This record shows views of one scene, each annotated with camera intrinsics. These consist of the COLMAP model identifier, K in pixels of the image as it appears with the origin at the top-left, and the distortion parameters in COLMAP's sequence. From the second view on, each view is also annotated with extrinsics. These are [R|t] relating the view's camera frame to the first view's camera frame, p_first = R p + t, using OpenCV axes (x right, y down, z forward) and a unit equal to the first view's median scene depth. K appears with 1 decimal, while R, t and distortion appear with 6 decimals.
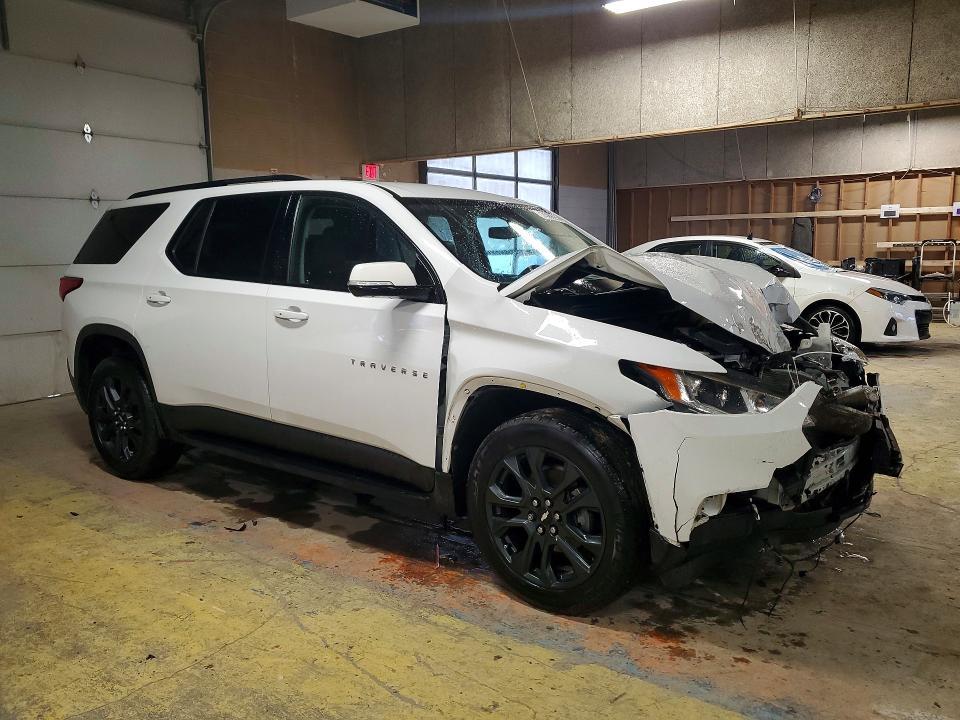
lens RADIAL K [[702.1, 0, 481.5], [0, 702.1, 356.6], [0, 0, 1]] dist [0.007697, 0.010813]
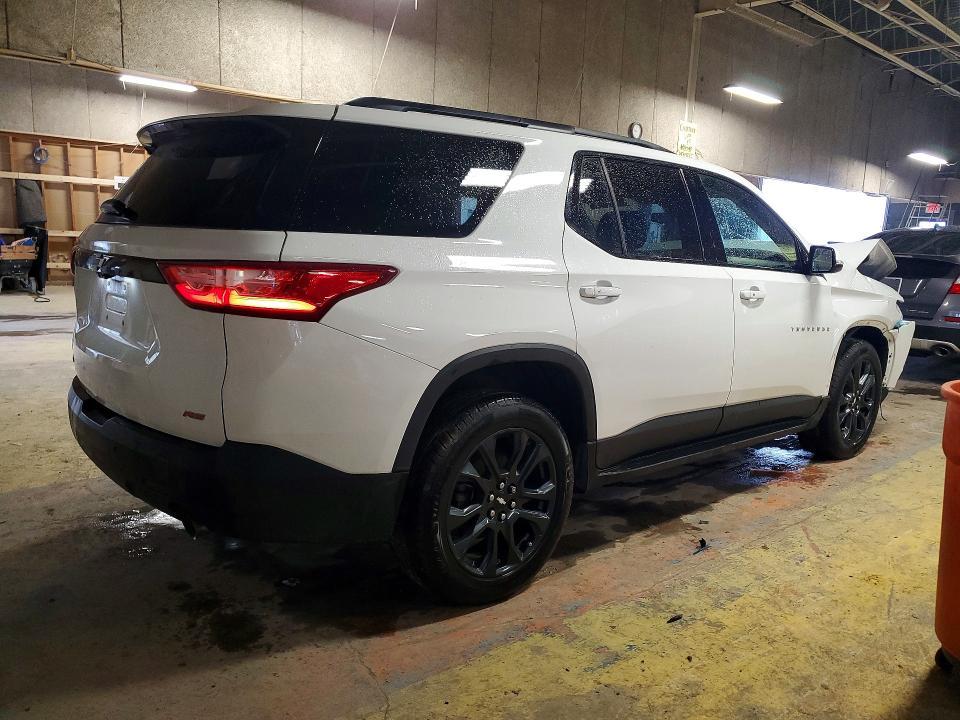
lens RADIAL K [[725.6, 0, 479.0], [0, 725.6, 361.1], [0, 0, 1]] dist [0.007298, 0.009027]
pose [[0.250262, -0.145965, 0.957112, -1.163287], [0.103138, 0.986964, 0.123549, -0.113124], [-0.962669, 0.067795, 0.262055, 0.917312]]
